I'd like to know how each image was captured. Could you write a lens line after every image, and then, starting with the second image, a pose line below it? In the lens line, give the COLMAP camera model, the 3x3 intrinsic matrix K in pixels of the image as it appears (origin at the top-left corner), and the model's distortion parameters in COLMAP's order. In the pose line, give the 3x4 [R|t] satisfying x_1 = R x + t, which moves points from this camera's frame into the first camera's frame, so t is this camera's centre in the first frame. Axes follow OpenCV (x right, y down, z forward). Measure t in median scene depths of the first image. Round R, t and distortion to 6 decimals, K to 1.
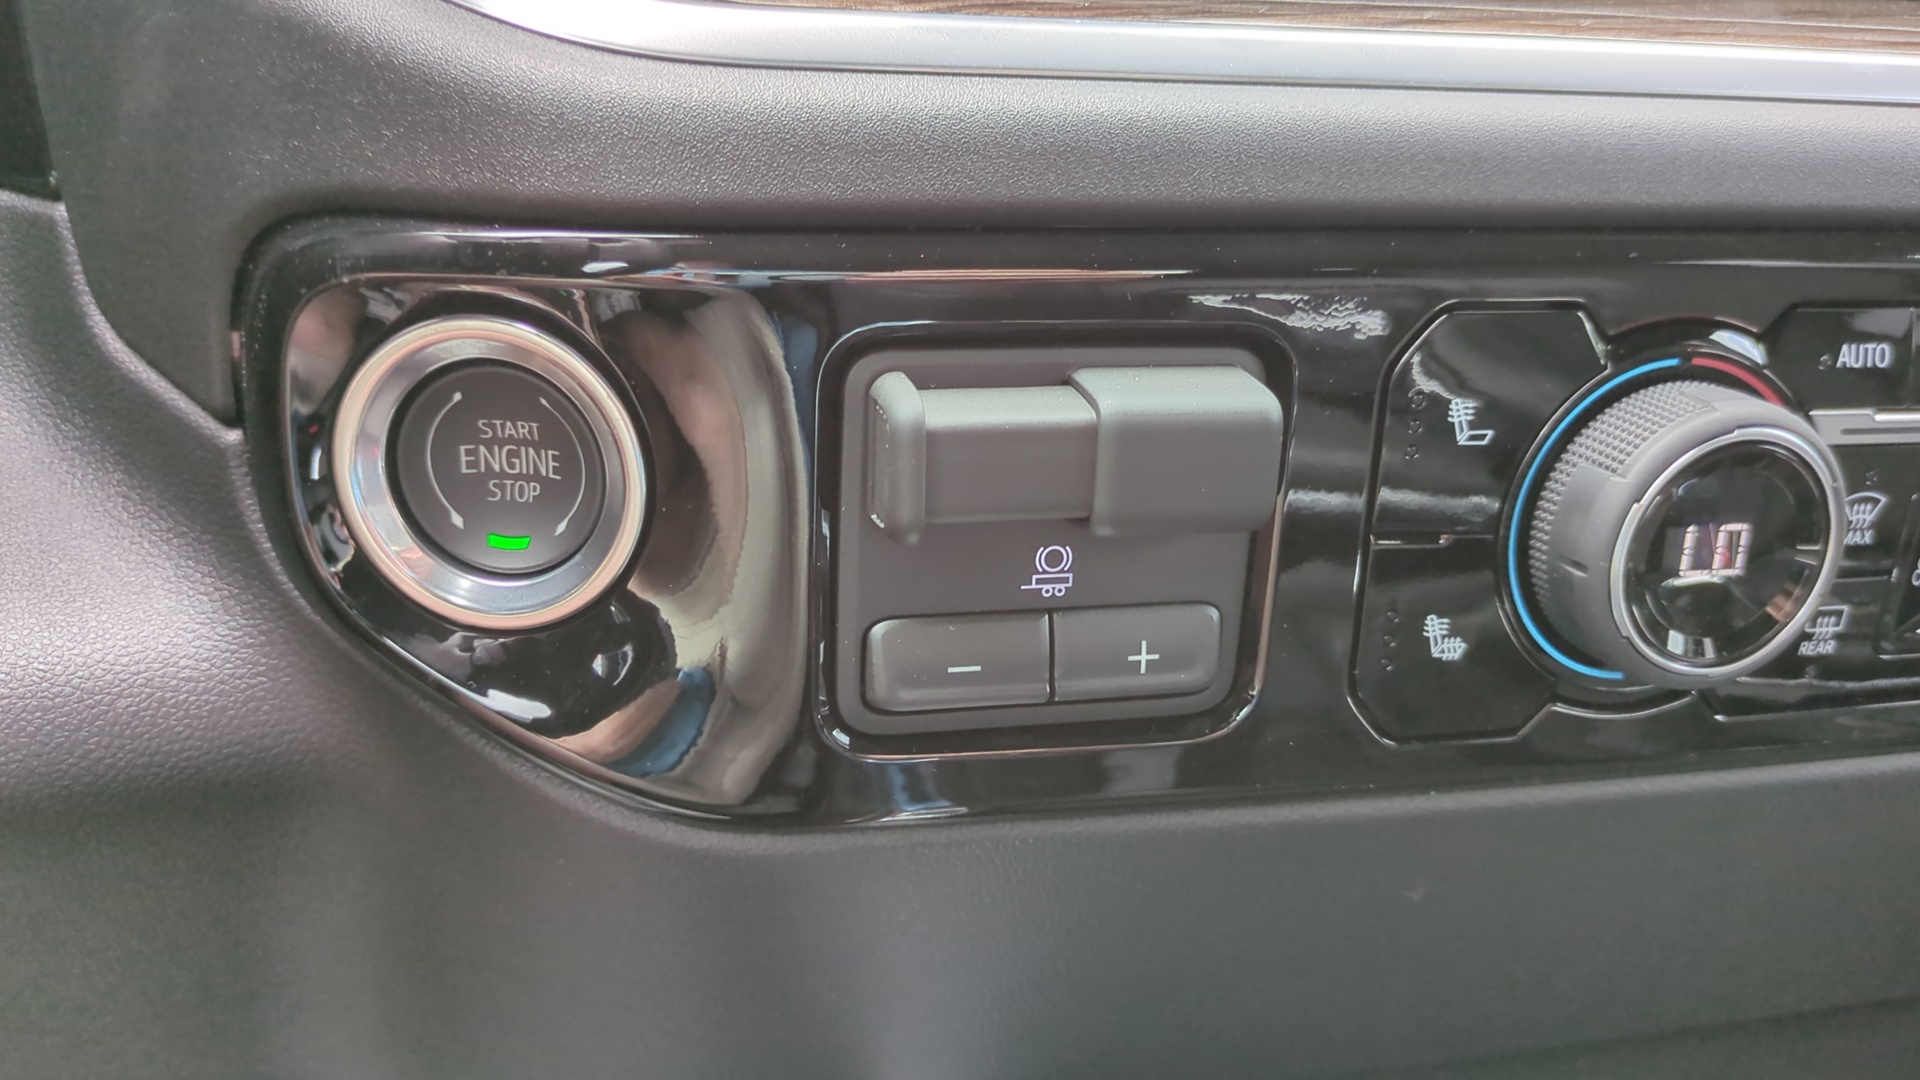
lens RADIAL K [[1564.0, 0, 976.2], [0, 1564.0, 477.0], [0, 0, 1]] dist [0.035685, -0.062374]
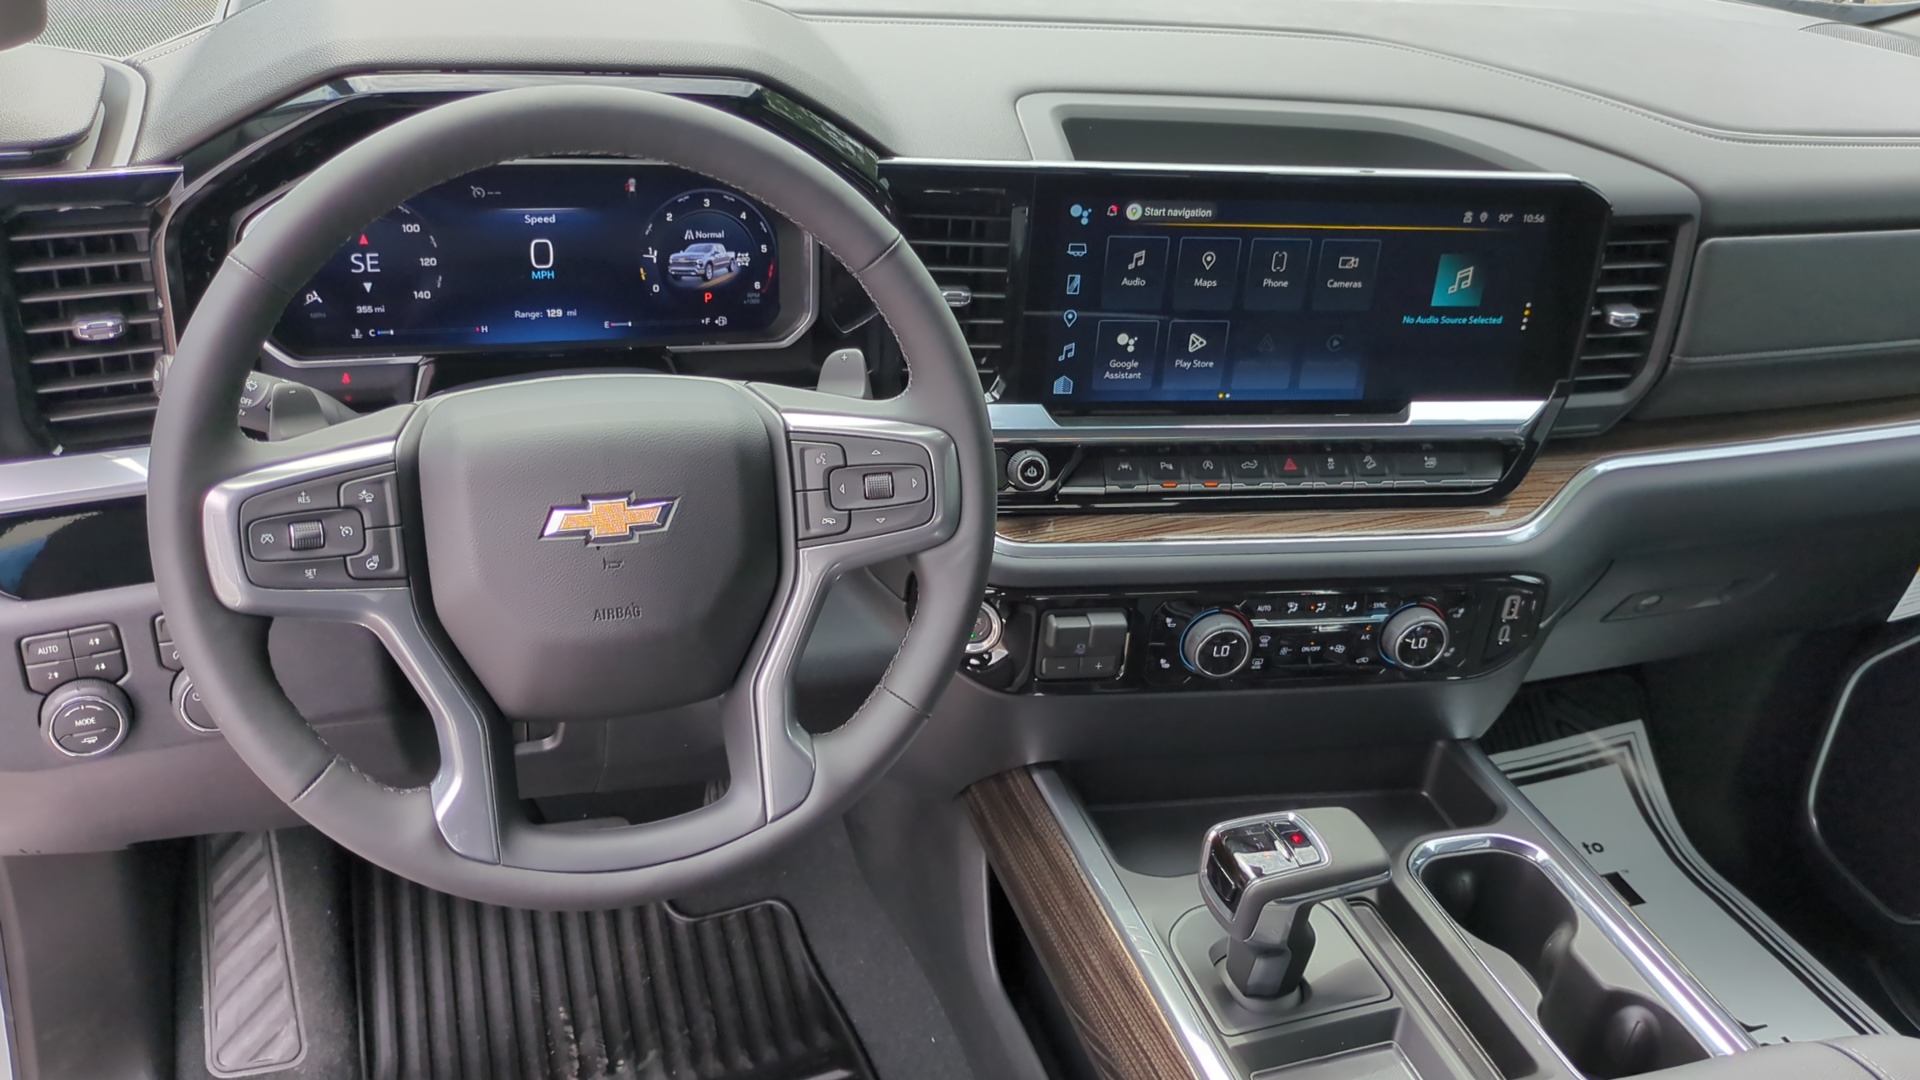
lens RADIAL K [[1564.0, 0, 978.2], [0, 1564.0, 544.2], [0, 0, 1]] dist [0.035685, -0.062374]
pose [[0.997769, 0.057654, -0.033658, -0.118684], [-0.049850, 0.978770, 0.198806, -1.156949], [0.044405, -0.196684, 0.979461, -3.550786]]
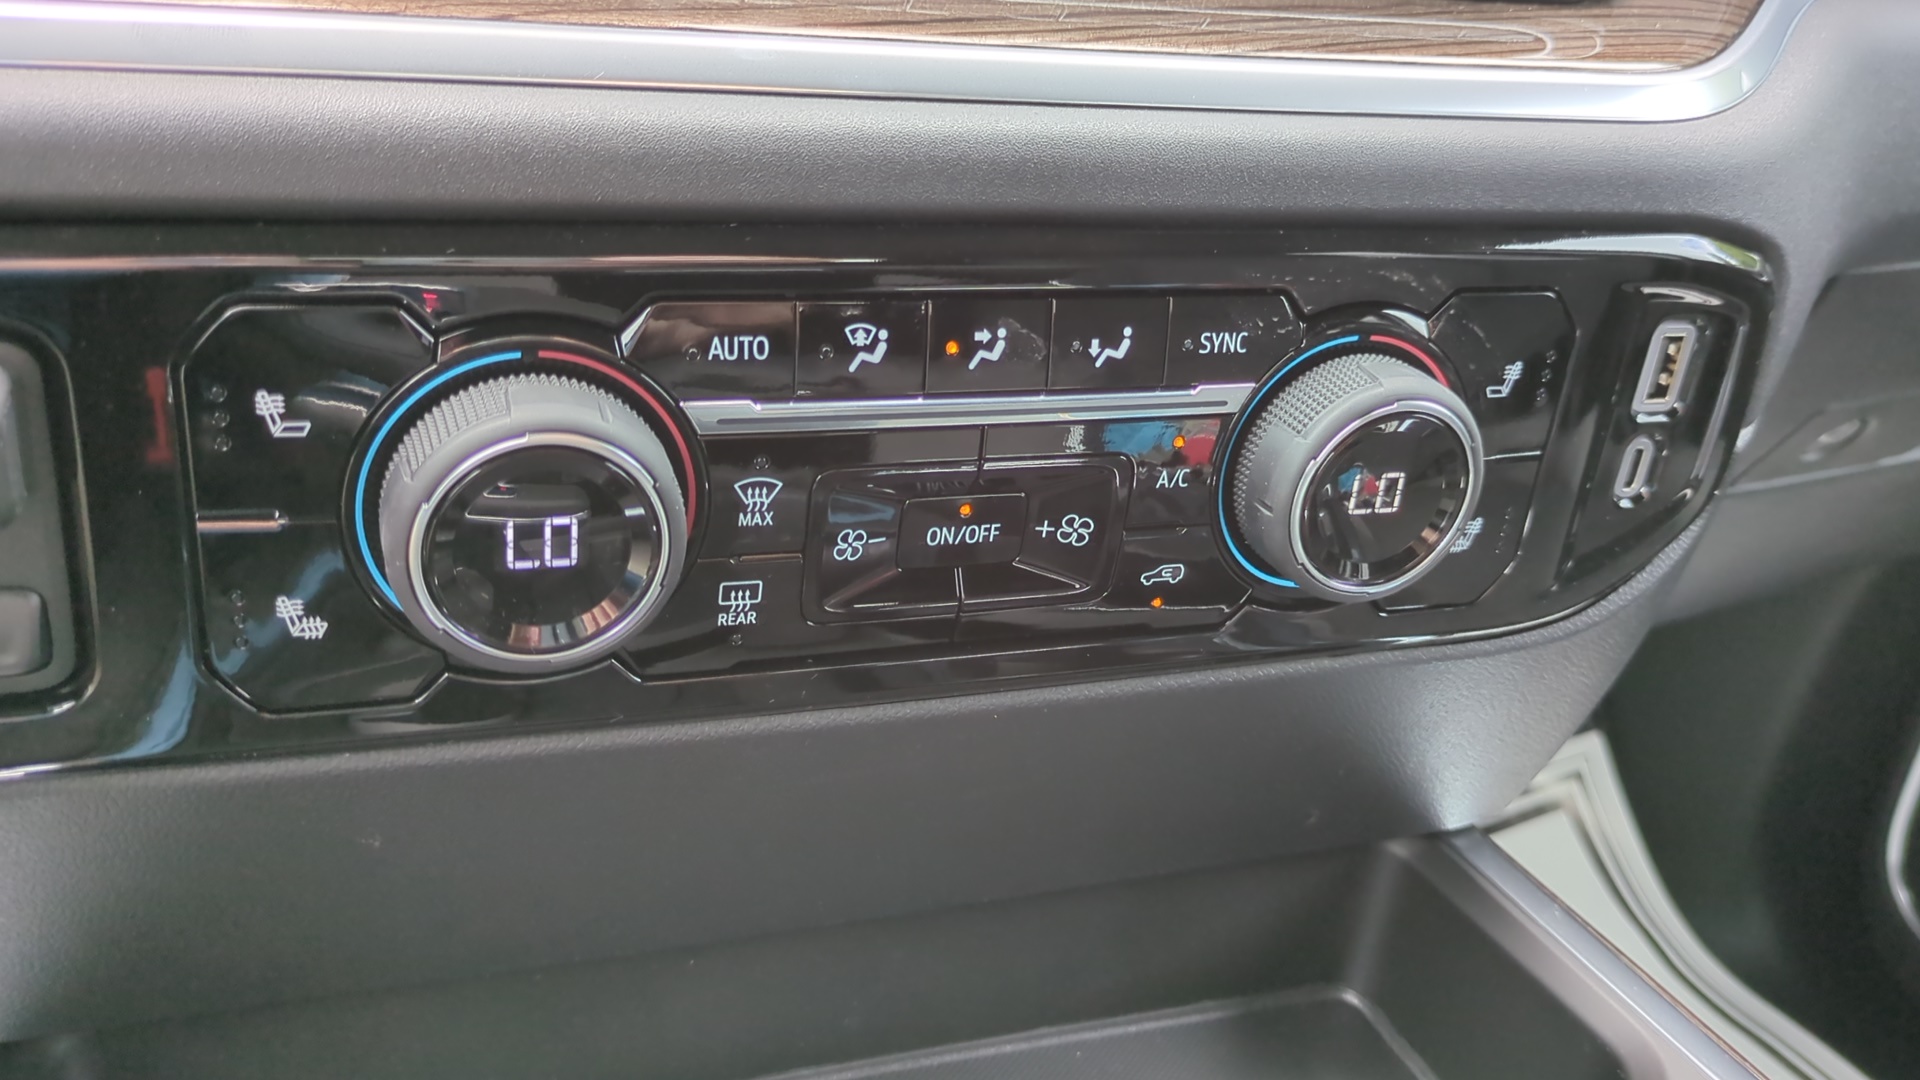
lens RADIAL K [[1564.0, 0, 953.0], [0, 1564.0, 525.2], [0, 0, 1]] dist [0.035685, -0.062374]
pose [[0.994372, 0.015934, 0.104737, 0.623499], [-0.032194, 0.987319, 0.155449, -0.131856], [-0.100932, -0.157946, 0.982276, -0.035300]]
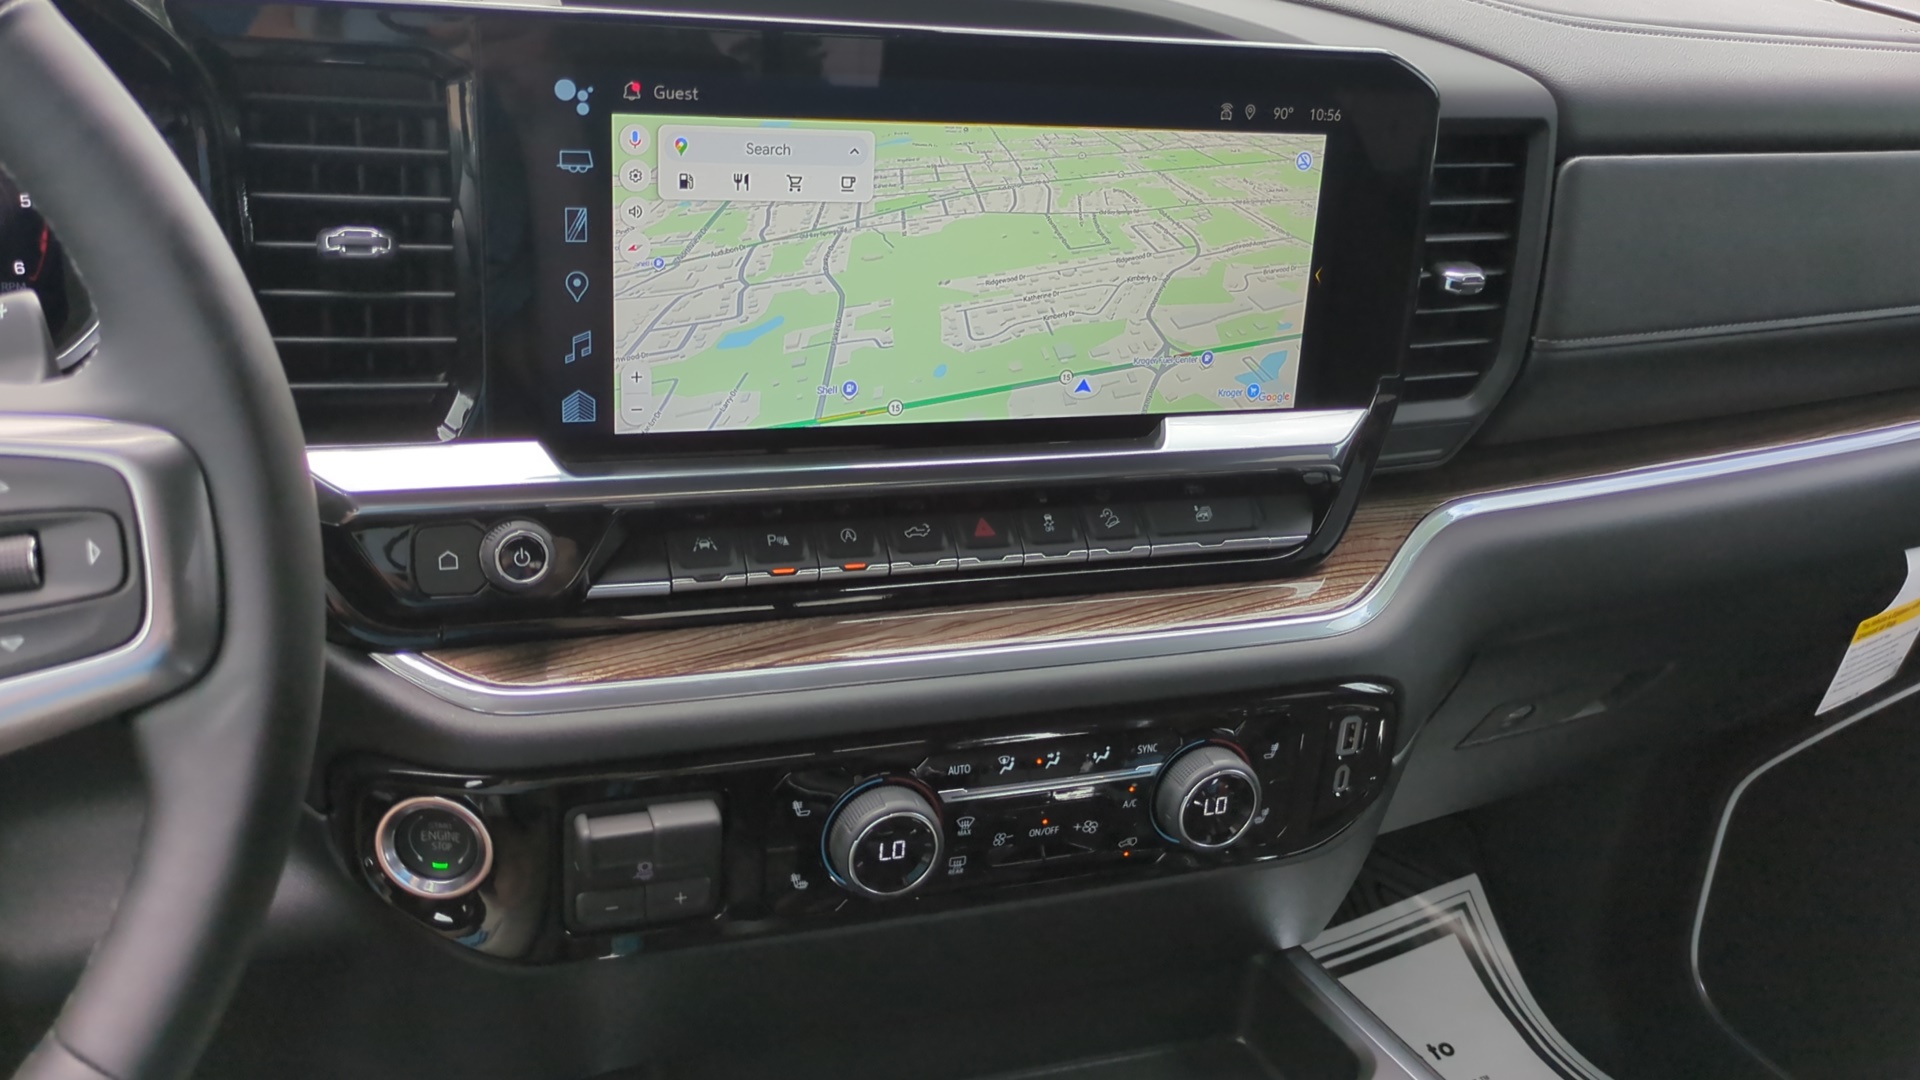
lens RADIAL K [[1564.0, 0, 954.8], [0, 1564.0, 519.7], [0, 0, 1]] dist [0.035685, -0.062374]
pose [[0.994246, -0.007865, 0.106829, 0.288113], [0.000483, 0.997620, 0.068953, -0.712560], [-0.107117, -0.068504, 0.991884, -1.675045]]
